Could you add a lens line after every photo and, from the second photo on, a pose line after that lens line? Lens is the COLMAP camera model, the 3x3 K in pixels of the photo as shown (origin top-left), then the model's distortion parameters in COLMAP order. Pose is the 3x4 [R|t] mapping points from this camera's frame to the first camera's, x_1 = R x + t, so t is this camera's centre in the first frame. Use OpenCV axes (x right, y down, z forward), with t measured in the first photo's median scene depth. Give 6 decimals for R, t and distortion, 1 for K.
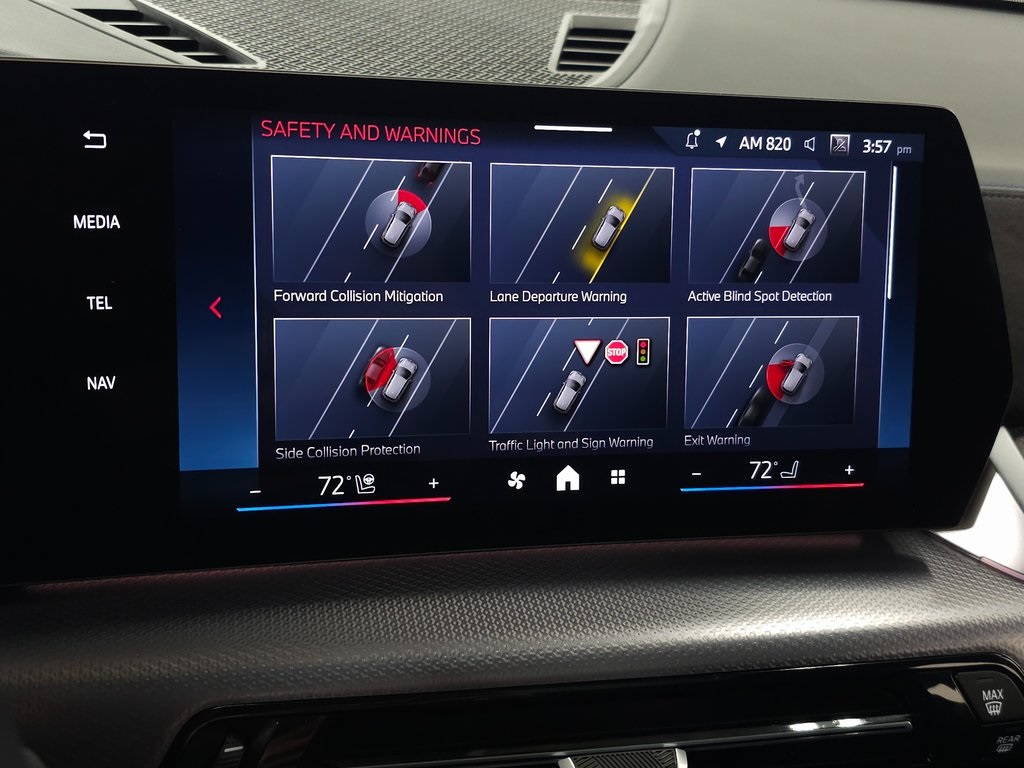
lens RADIAL K [[1151.8, 0, 510.9], [0, 1151.8, 382.7], [0, 0, 1]] dist [0.064403, -0.015907]
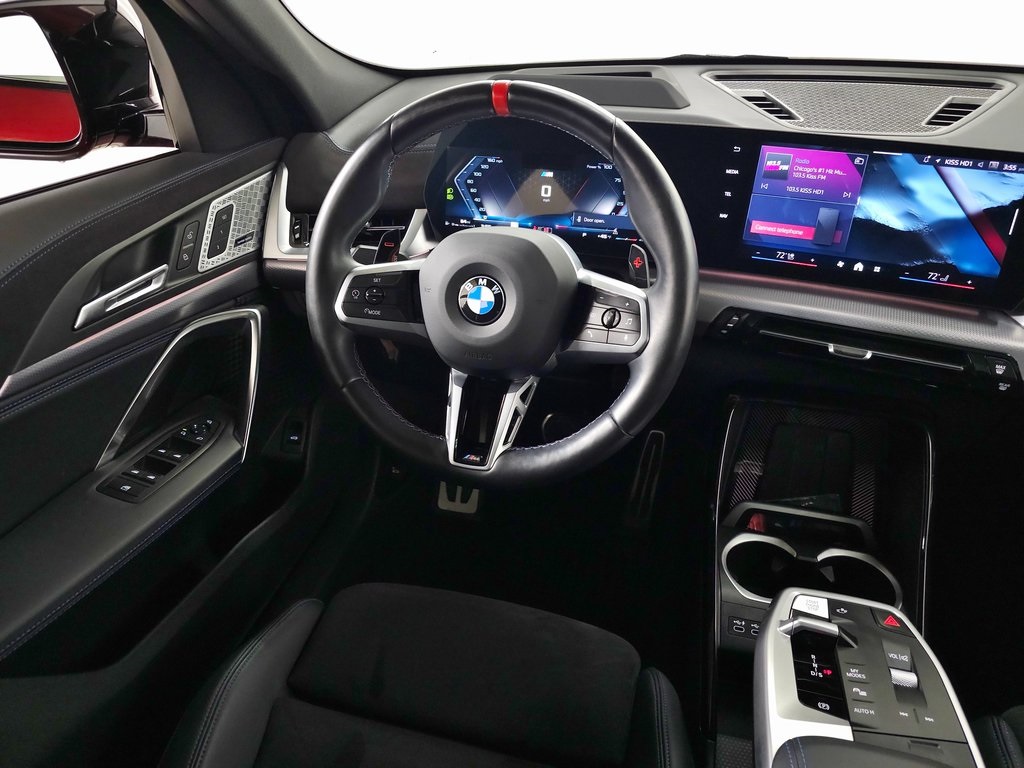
lens RADIAL K [[686.1, 0, 512.0], [0, 686.1, 384.0], [0, 0, 1]] dist [0.065579, -0.073784]
pose [[0.799376, 0.252449, -0.545222, 0.409233], [-0.163677, 0.964624, 0.206667, 0.155023], [0.578107, -0.075964, 0.812417, -1.125060]]
